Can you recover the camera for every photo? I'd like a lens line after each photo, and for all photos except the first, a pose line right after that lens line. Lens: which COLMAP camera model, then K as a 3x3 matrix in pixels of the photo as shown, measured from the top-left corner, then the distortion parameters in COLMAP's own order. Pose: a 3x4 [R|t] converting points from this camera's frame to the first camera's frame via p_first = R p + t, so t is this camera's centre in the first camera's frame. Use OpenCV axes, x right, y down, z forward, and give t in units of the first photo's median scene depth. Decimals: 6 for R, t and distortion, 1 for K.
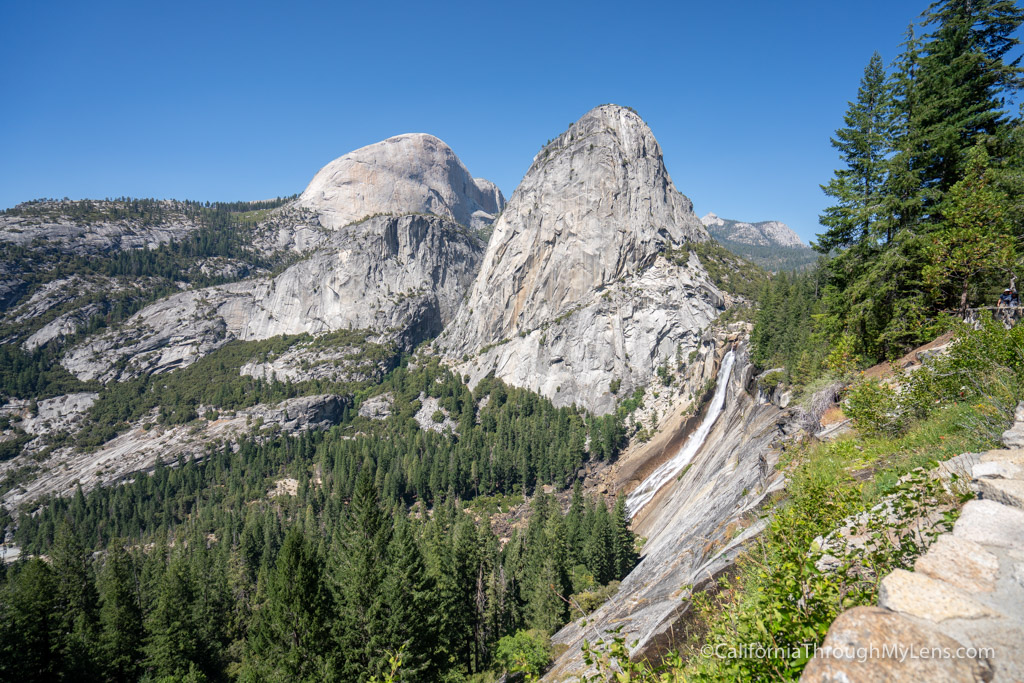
lens RADIAL K [[477.3, 0, 512.0], [0, 477.3, 341.5], [0, 0, 1]] dist [-0.052302, 0.000001]
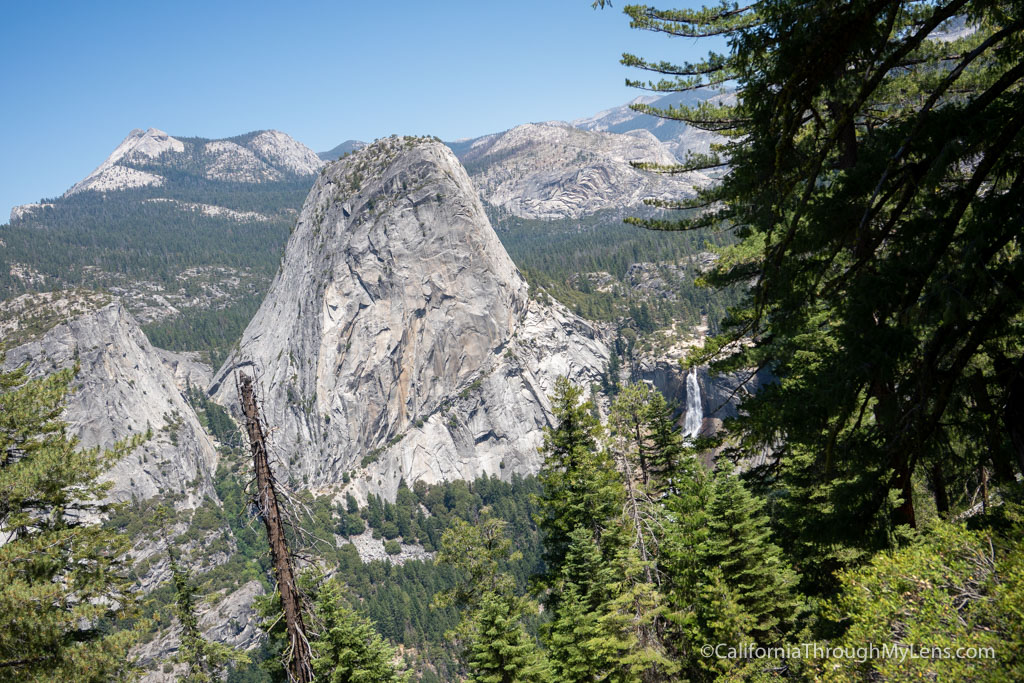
lens RADIAL K [[1031.1, 0, 512.0], [0, 1031.1, 341.5], [0, 0, 1]] dist [0.005098, 0.003700]
pose [[0.696562, -0.244318, 0.674619, -1.082296], [0.268692, 0.960645, 0.070473, -0.244469], [-0.665287, 0.132176, 0.734794, -0.466918]]
